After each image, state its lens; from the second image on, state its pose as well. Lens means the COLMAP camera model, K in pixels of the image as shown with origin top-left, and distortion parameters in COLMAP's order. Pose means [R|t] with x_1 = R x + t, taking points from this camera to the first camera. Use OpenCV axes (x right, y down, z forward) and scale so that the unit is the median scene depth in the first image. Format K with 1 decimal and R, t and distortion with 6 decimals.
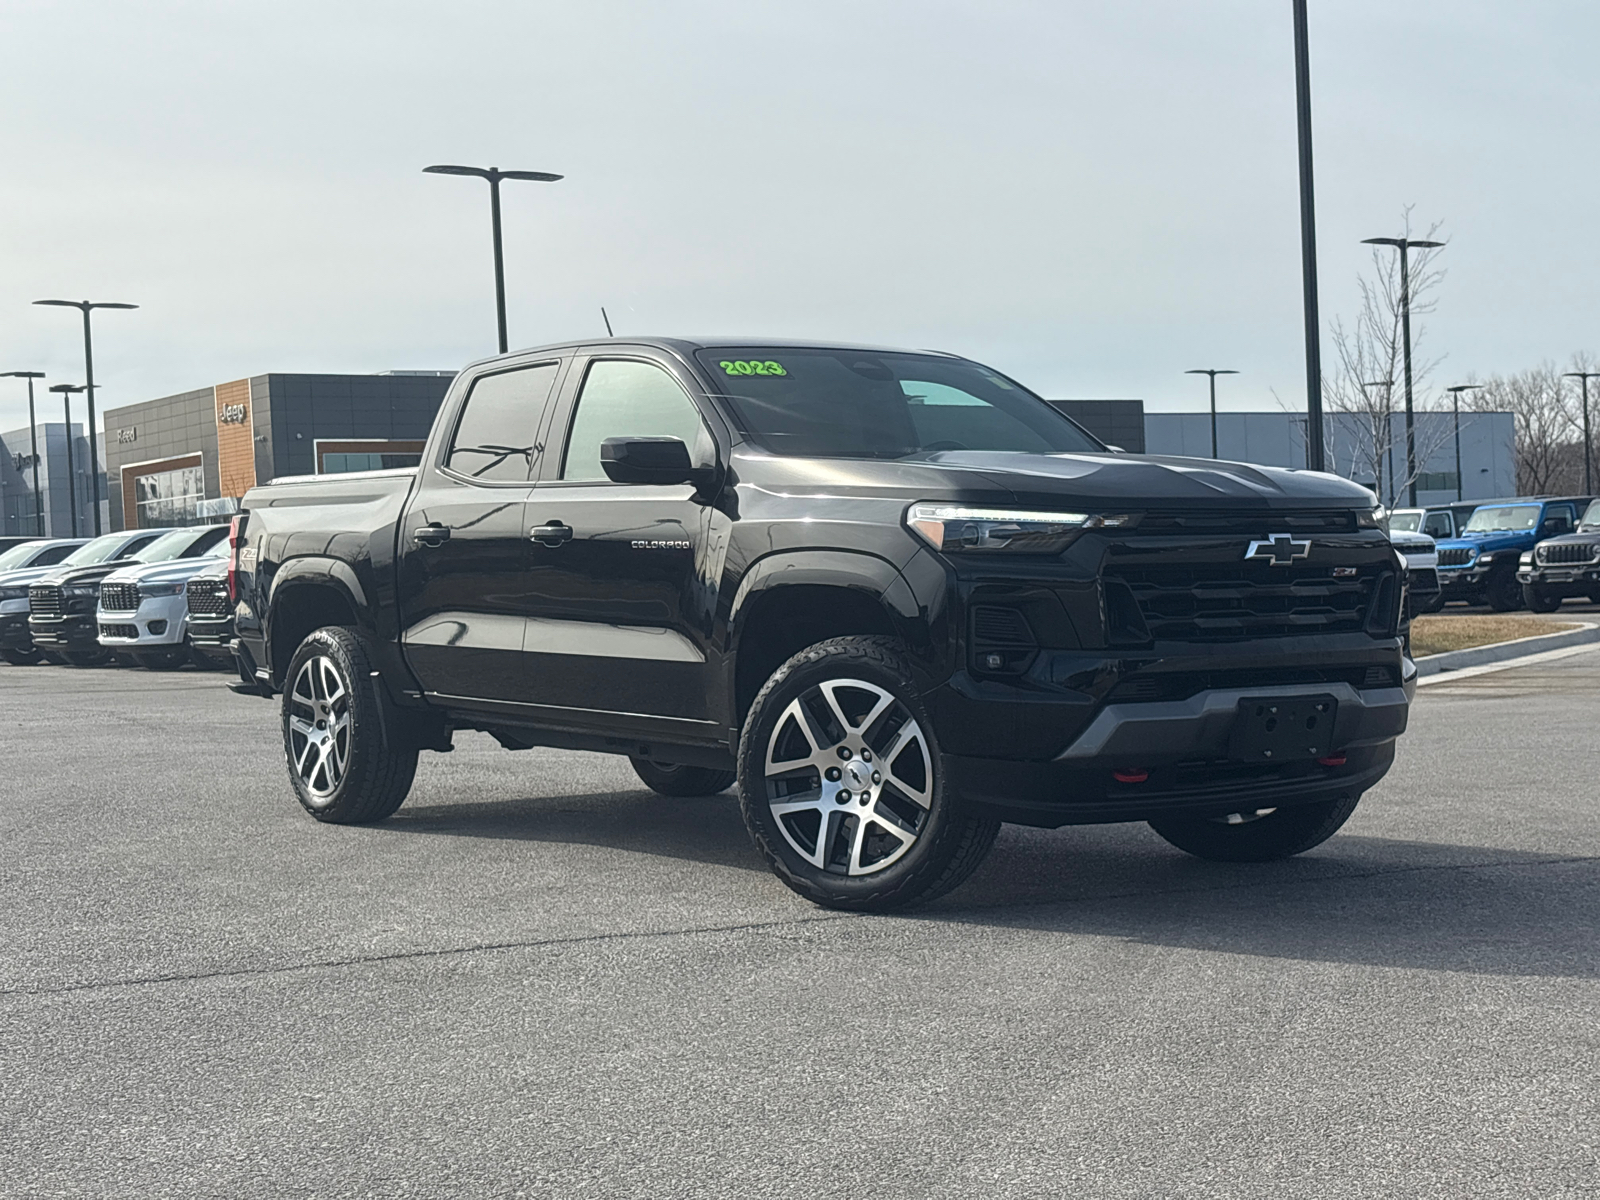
lens RADIAL K [[2466.2, 0, 754.9], [0, 2466.2, 601.3], [0, 0, 1]] dist [0.399232, -1.372999]
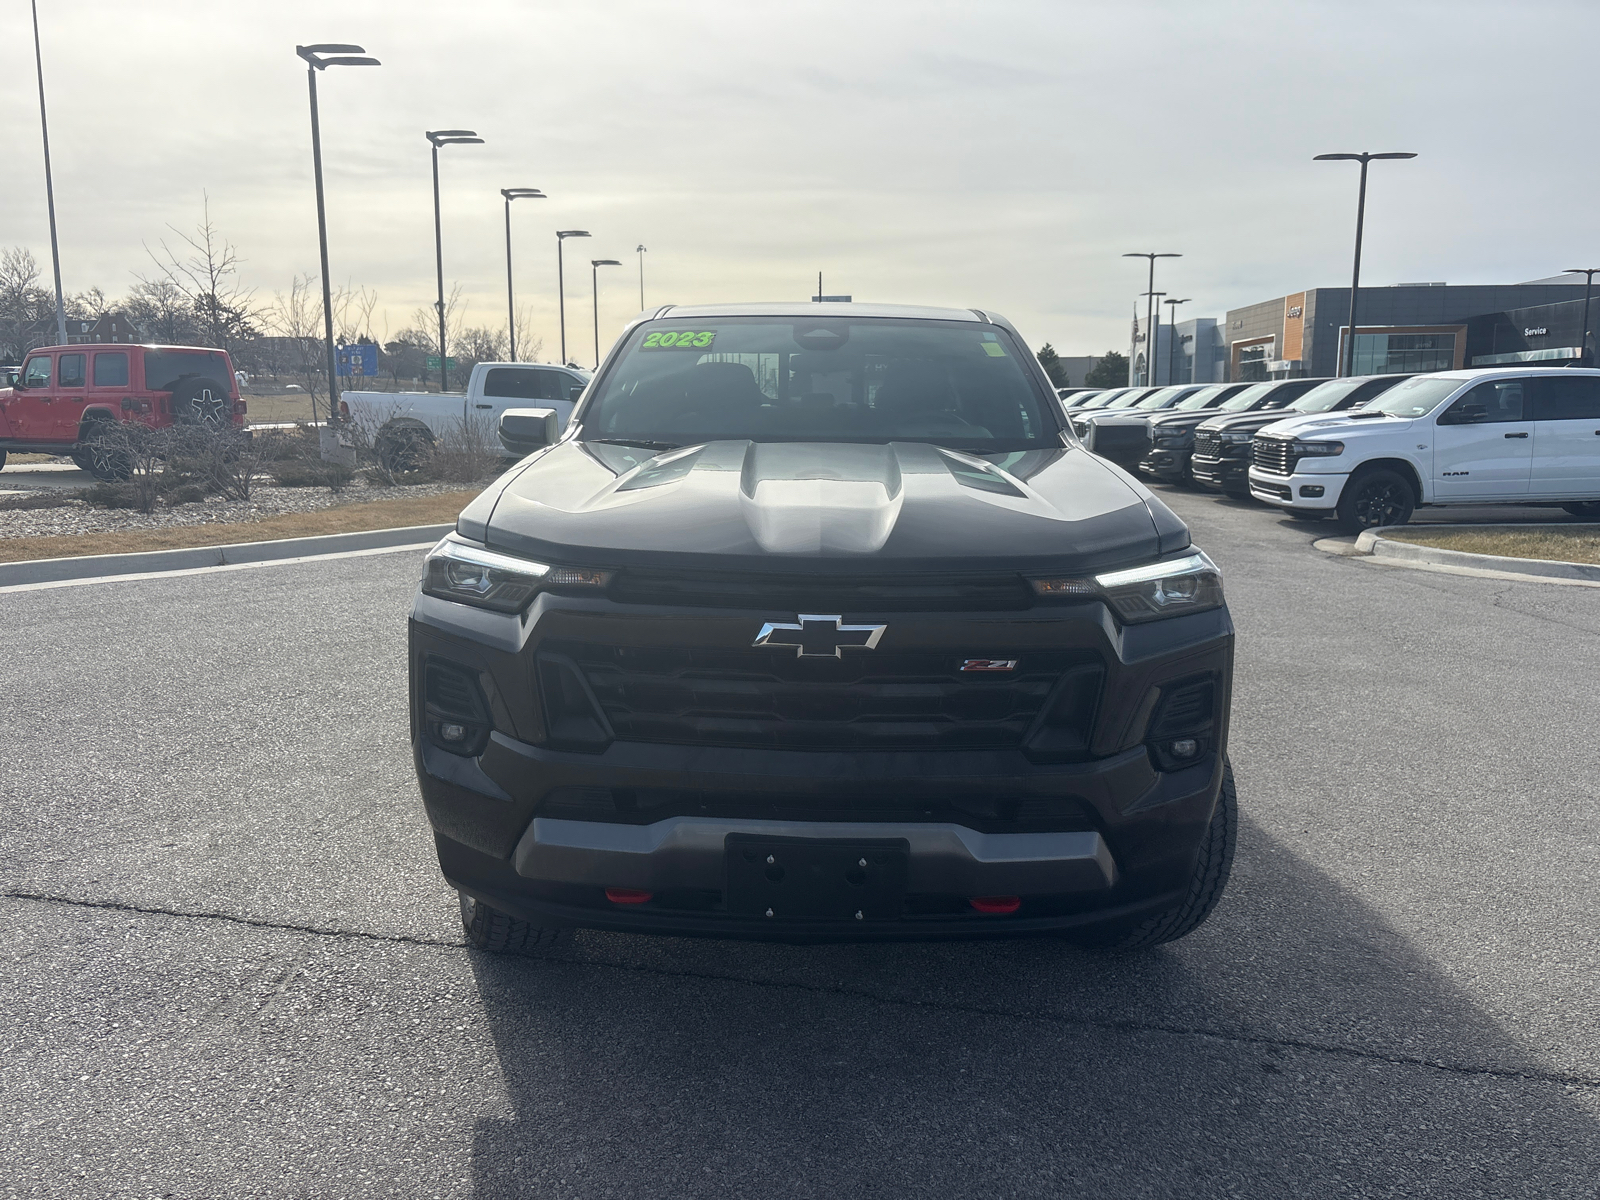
lens RADIAL K [[1239.1, 0, 779.4], [0, 1239.1, 599.5], [0, 0, 1]] dist [0.020924, -0.000668]
pose [[0.801546, 0.129764, -0.583683, 0.391702], [-0.037911, 0.985232, 0.166974, -0.086205], [0.596730, -0.111710, 0.794628, 0.697846]]
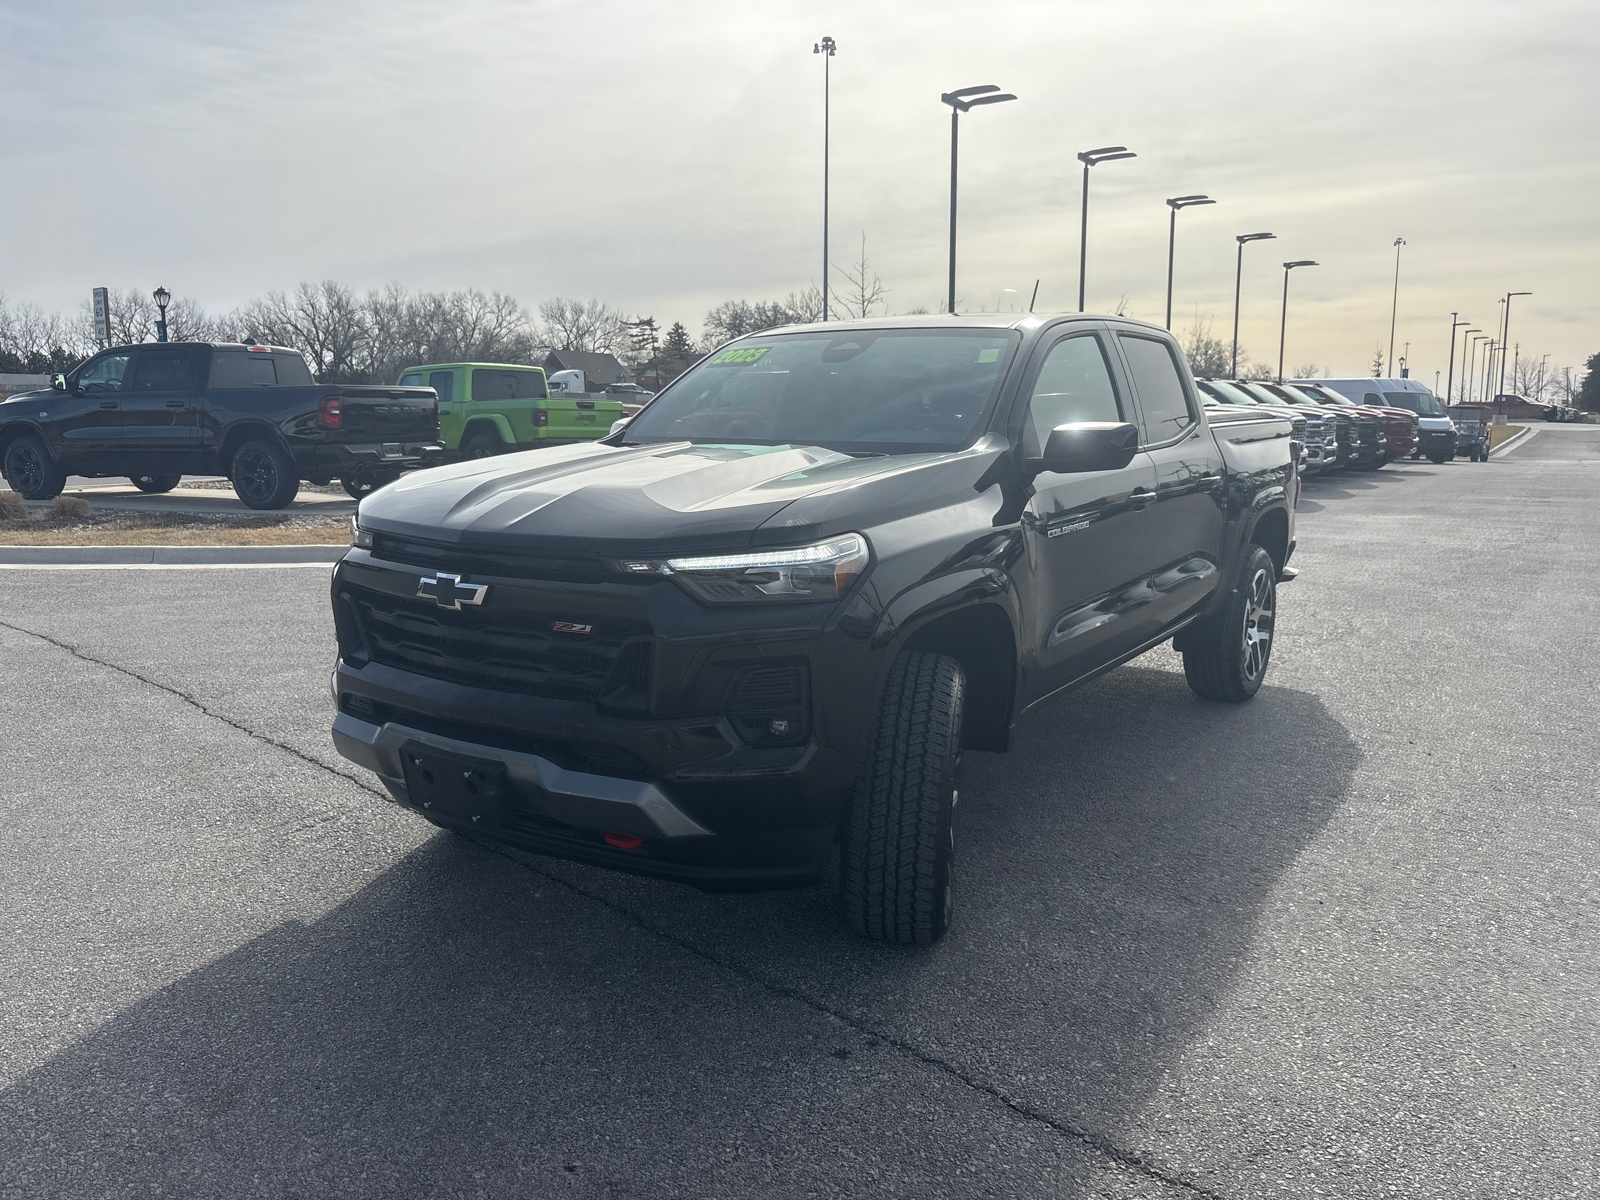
lens RADIAL K [[1239.1, 0, 779.4], [0, 1239.1, 599.5], [0, 0, 1]] dist [0.020924, -0.000668]
pose [[0.334766, 0.169917, -0.926855, 0.642449], [-0.018626, 0.984609, 0.173777, -0.094286], [0.942117, -0.040911, 0.332778, 0.936881]]
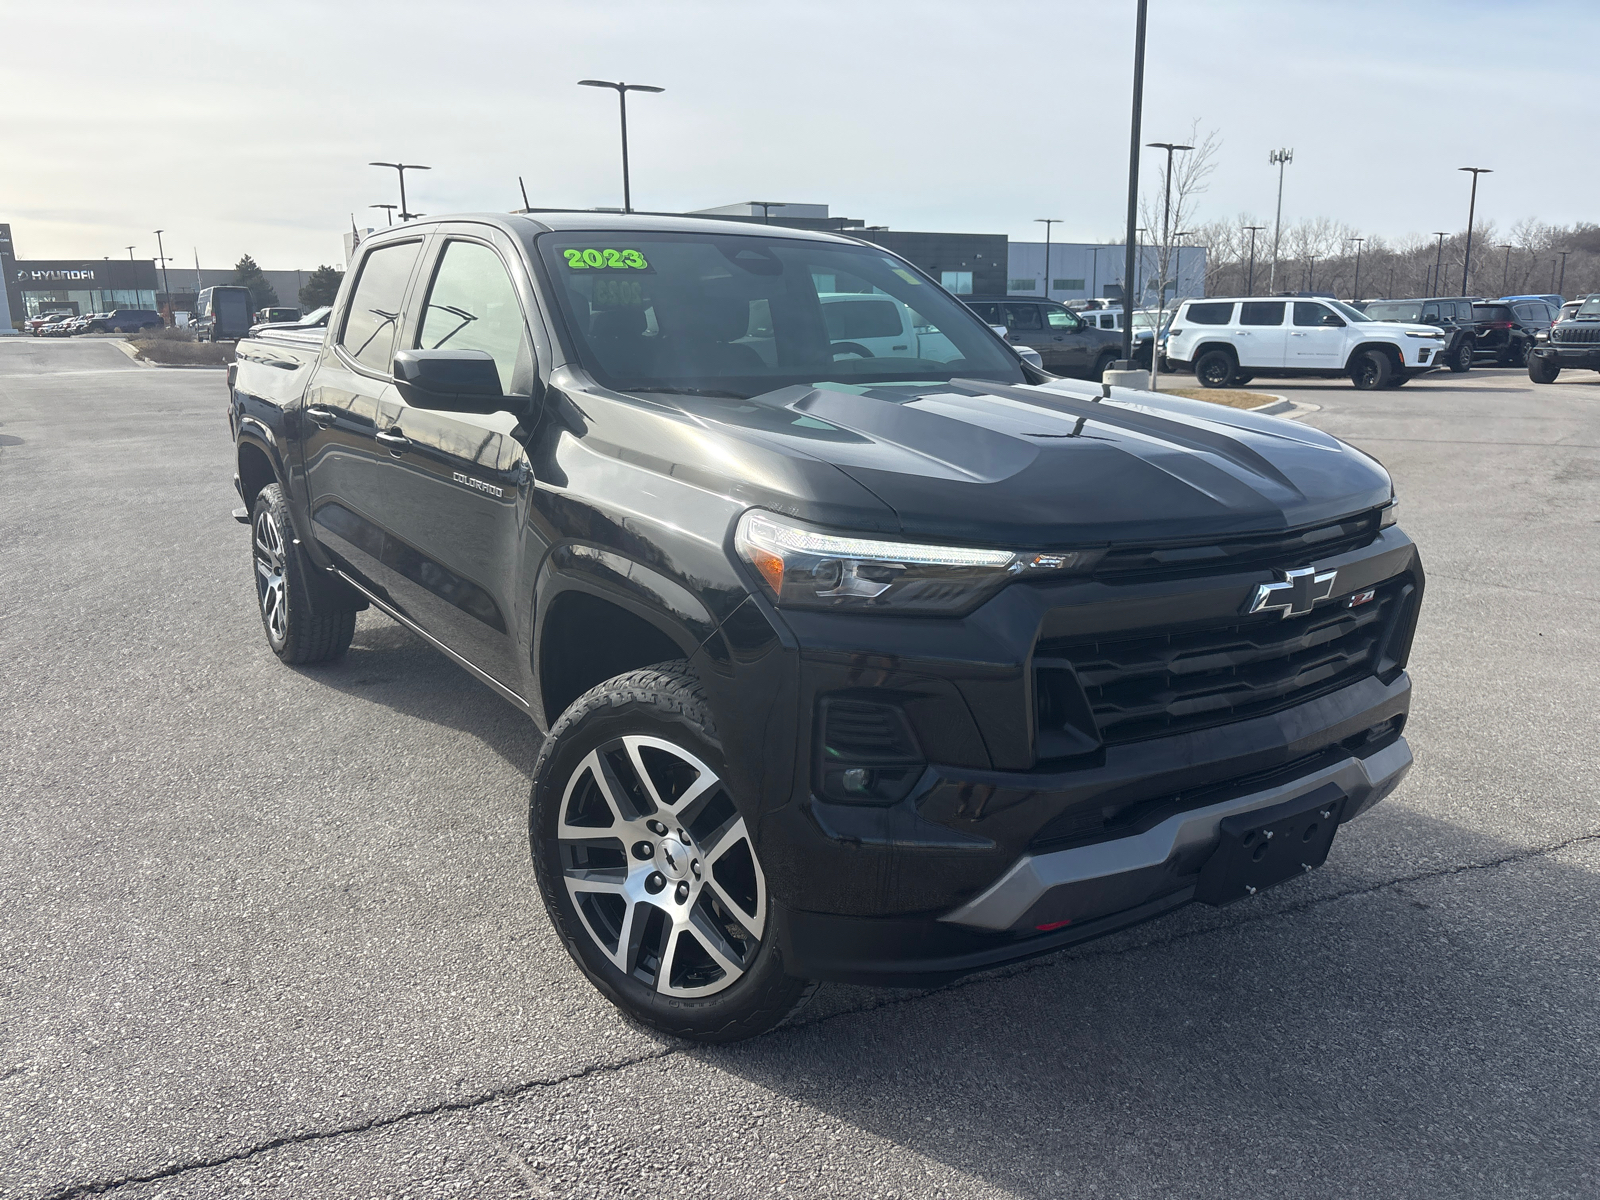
lens RADIAL K [[1226.9, 0, 776.5], [0, 1226.9, 605.4], [0, 0, 1]] dist [0.038700, -0.011129]
pose [[0.999501, 0.028209, -0.014223, 0.074837], [-0.024464, 0.975969, 0.216533, -0.082217], [0.019989, -0.216077, 0.976172, 0.658966]]
